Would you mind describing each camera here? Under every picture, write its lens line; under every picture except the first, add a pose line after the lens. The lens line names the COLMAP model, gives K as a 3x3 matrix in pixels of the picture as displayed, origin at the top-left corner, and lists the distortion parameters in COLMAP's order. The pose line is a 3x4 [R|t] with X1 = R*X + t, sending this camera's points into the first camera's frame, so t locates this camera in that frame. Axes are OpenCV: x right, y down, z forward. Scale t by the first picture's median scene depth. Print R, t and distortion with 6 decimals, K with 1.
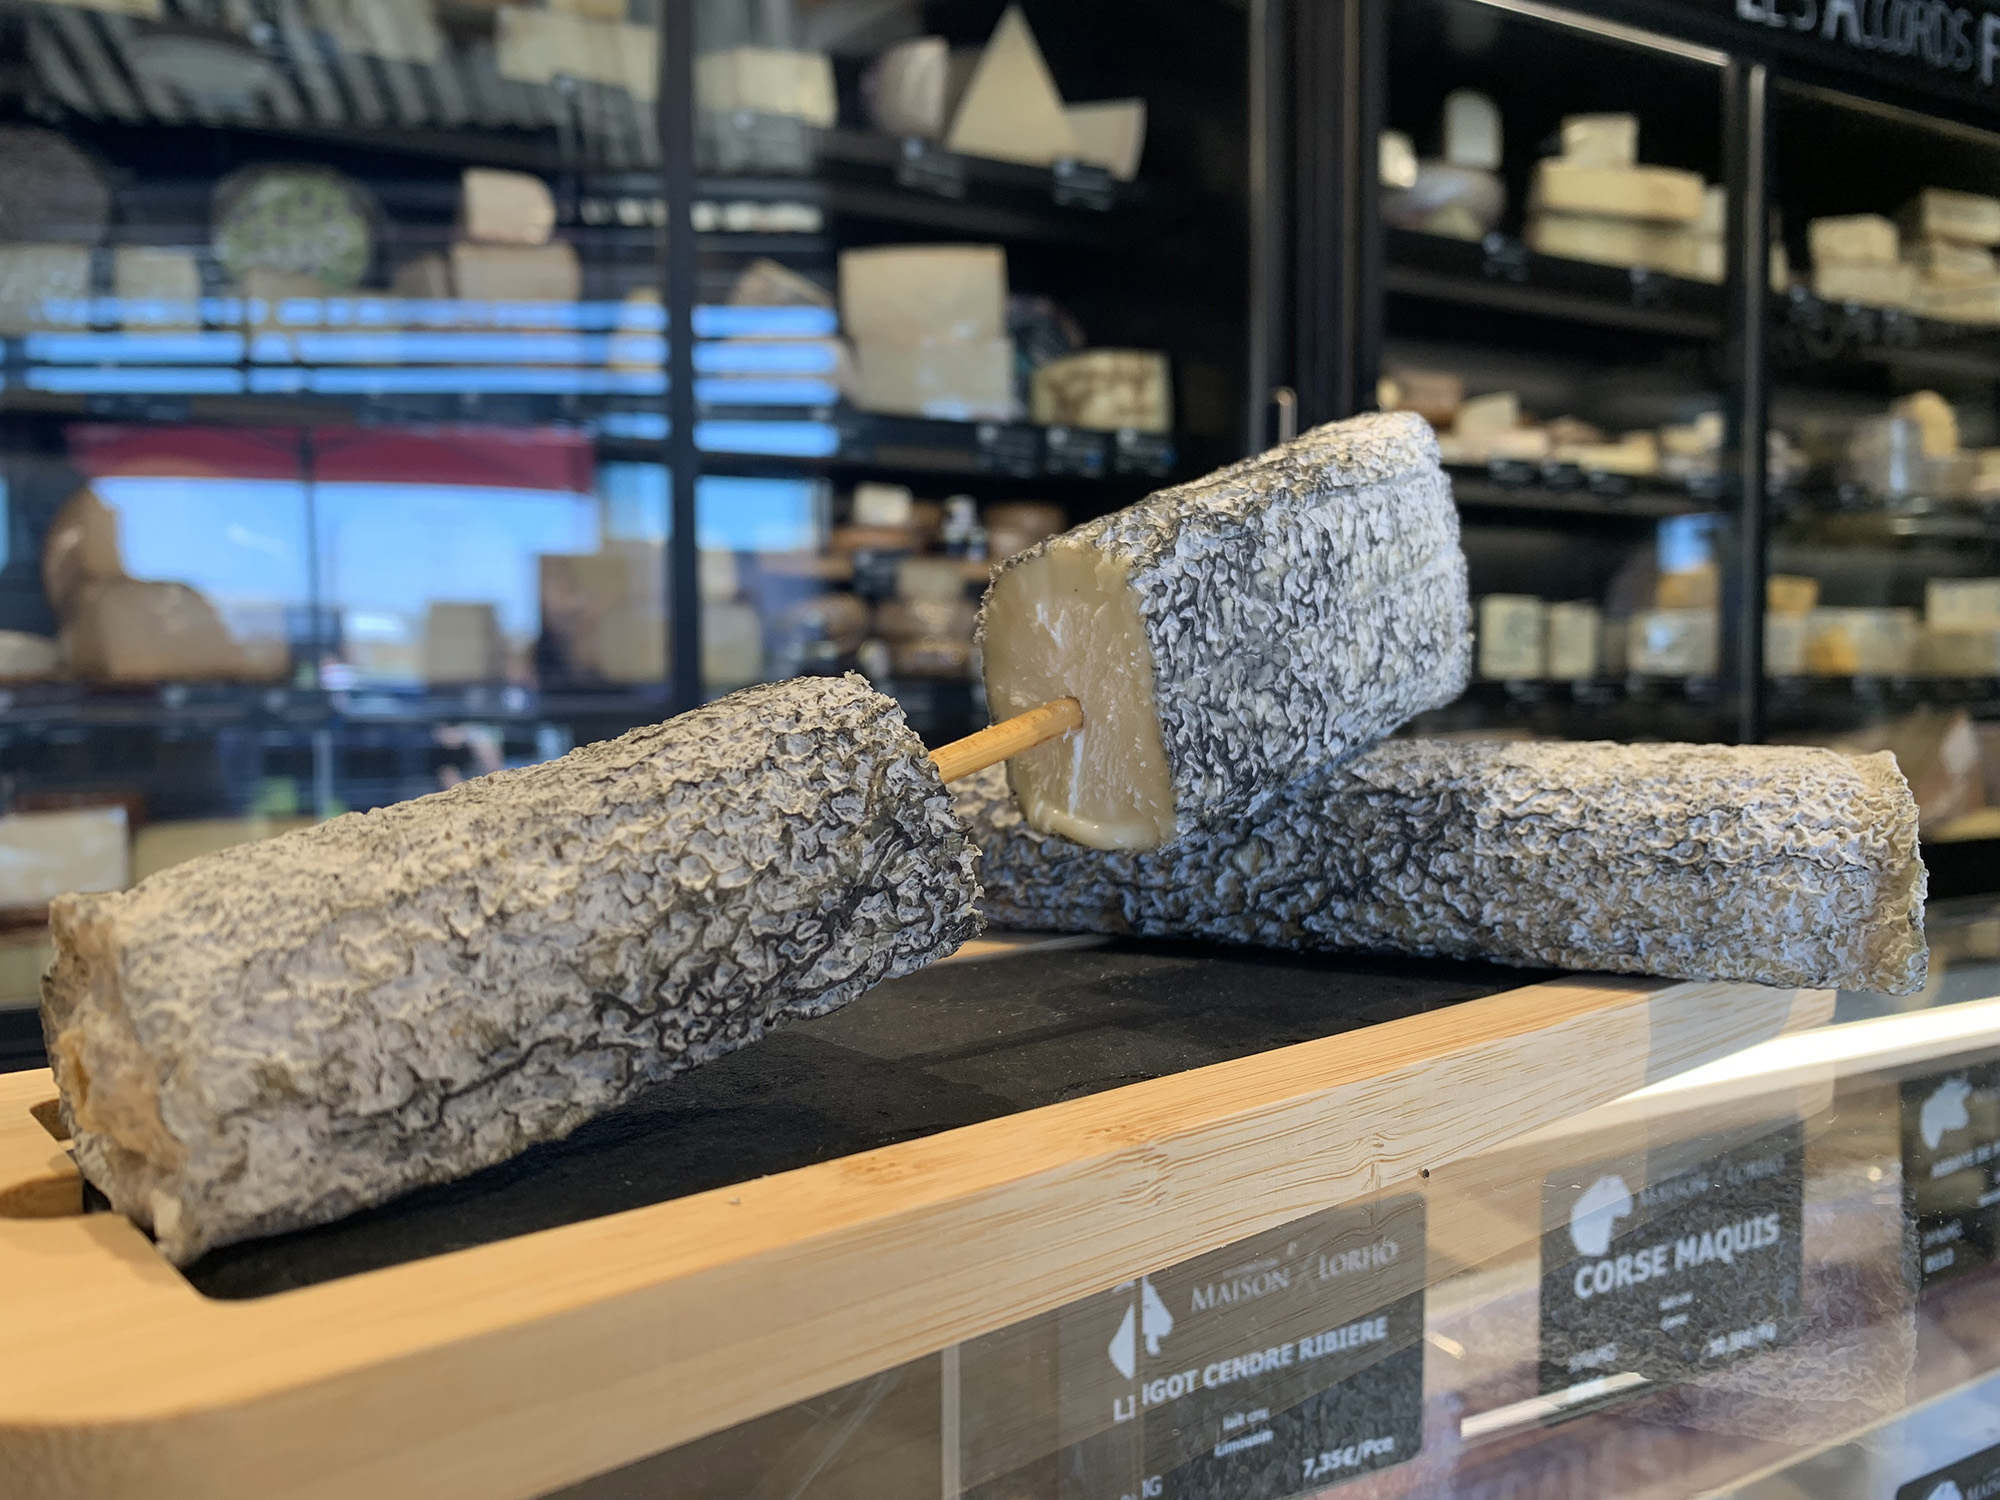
lens RADIAL K [[1544.4, 0, 998.8], [0, 1544.4, 775.0], [0, 0, 1]] dist [0.110573, -0.200370]
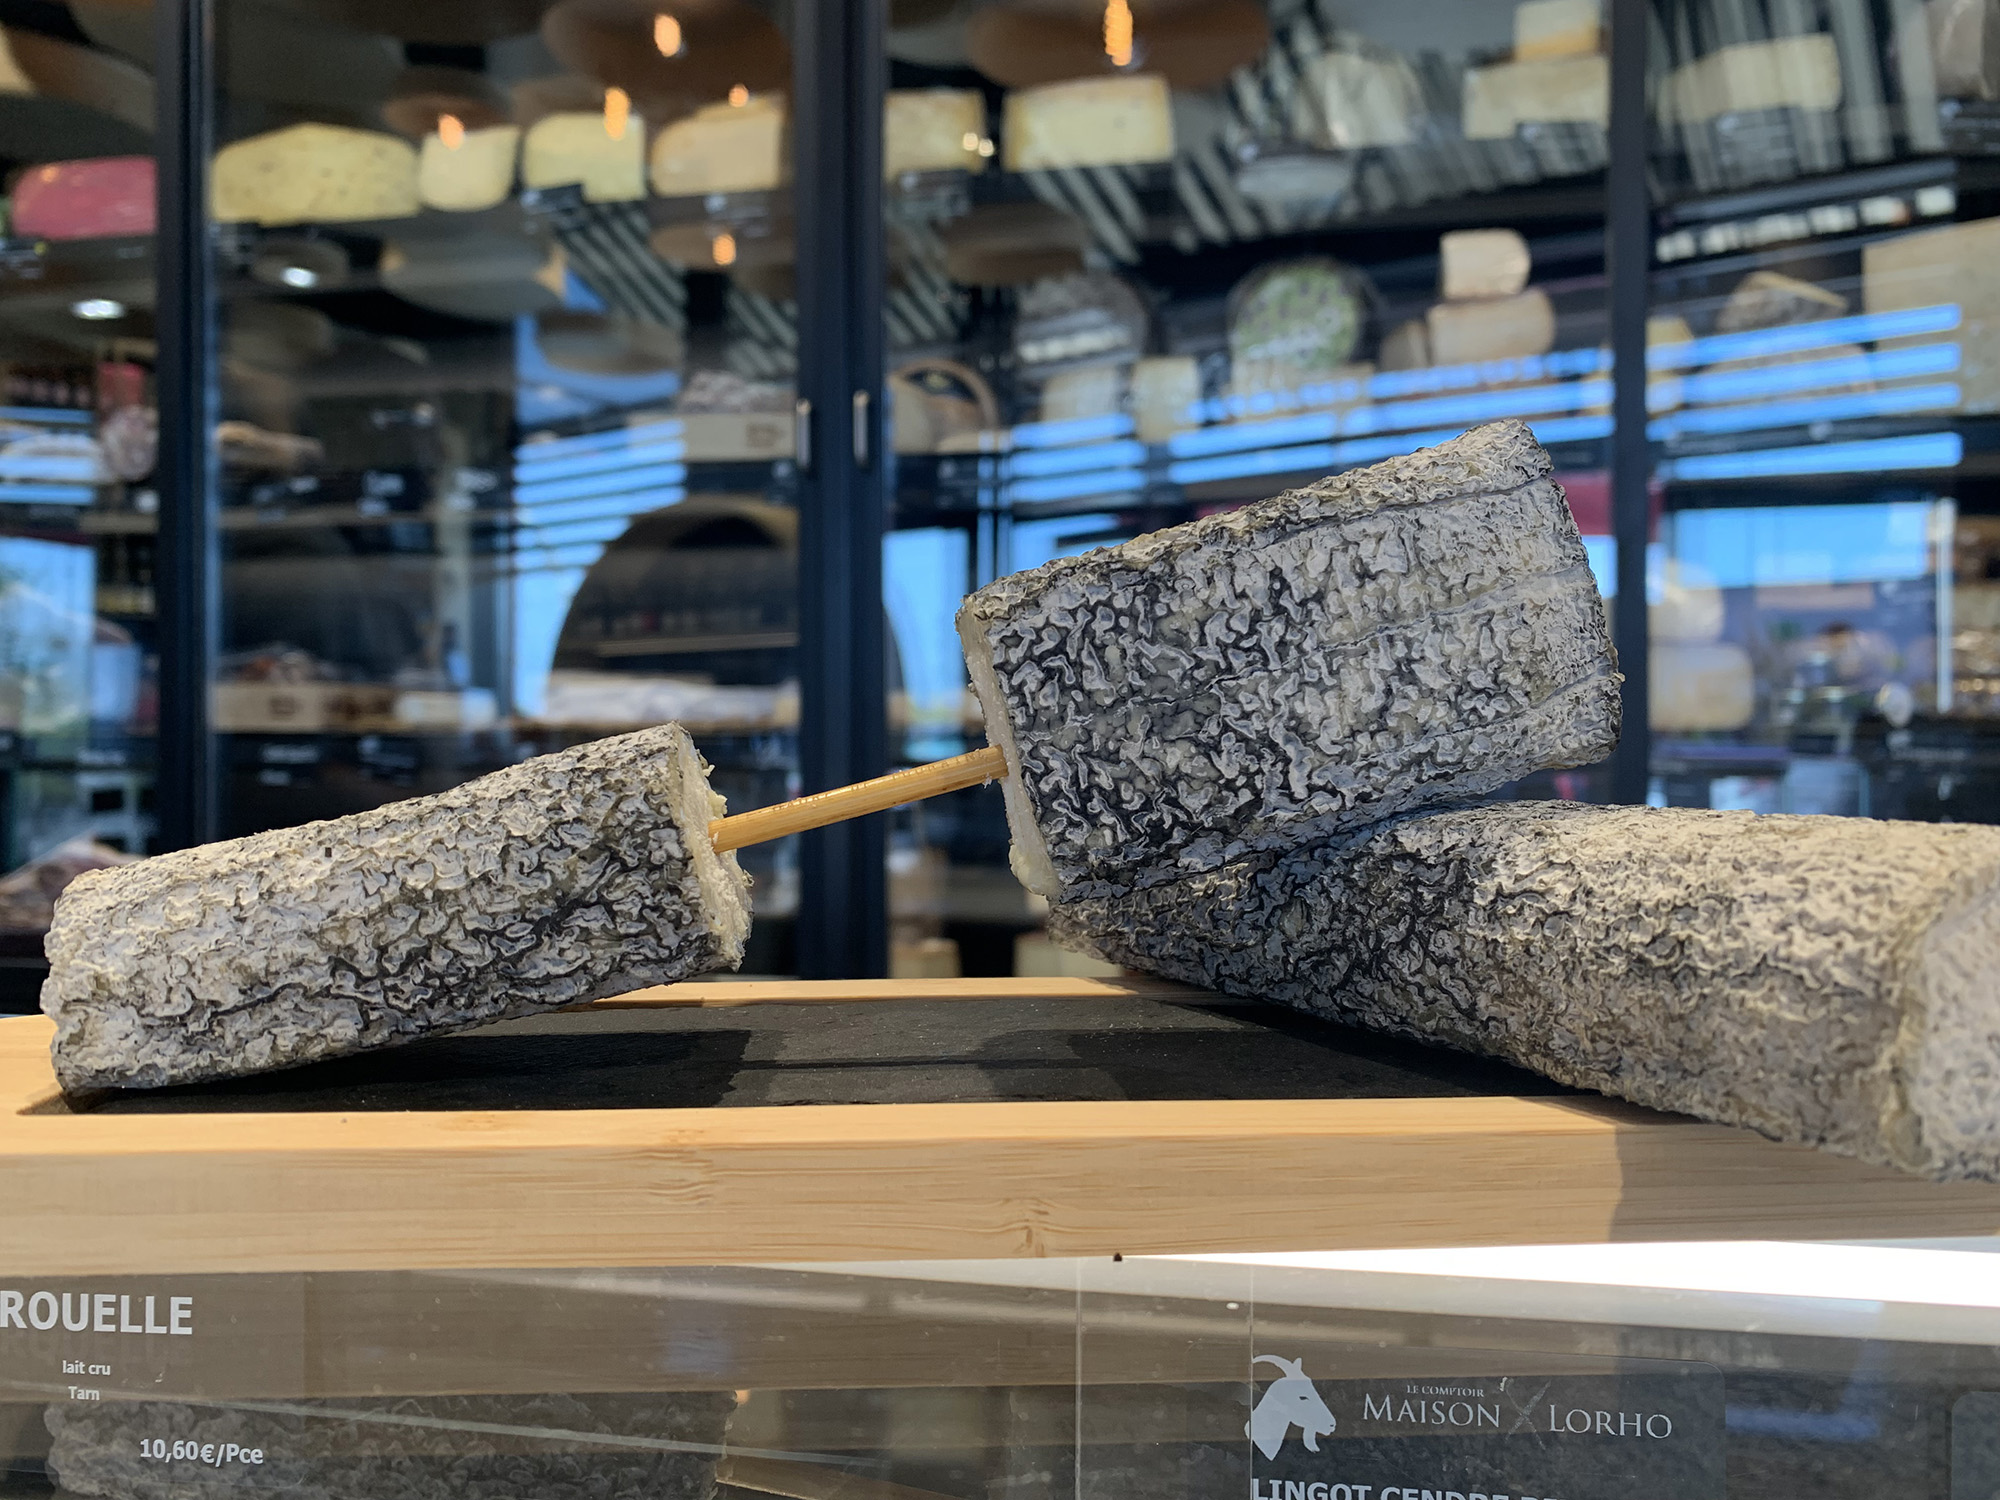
lens RADIAL K [[1562.8, 0, 1000.0], [0, 1562.8, 750.0], [0, 0, 1]] dist [0.013125, 0.007160]
pose [[0.780548, 0.010842, -0.625002, 0.696624], [-0.038513, 0.998784, -0.030771, -0.014737], [0.623909, 0.048089, 0.780016, 0.182983]]
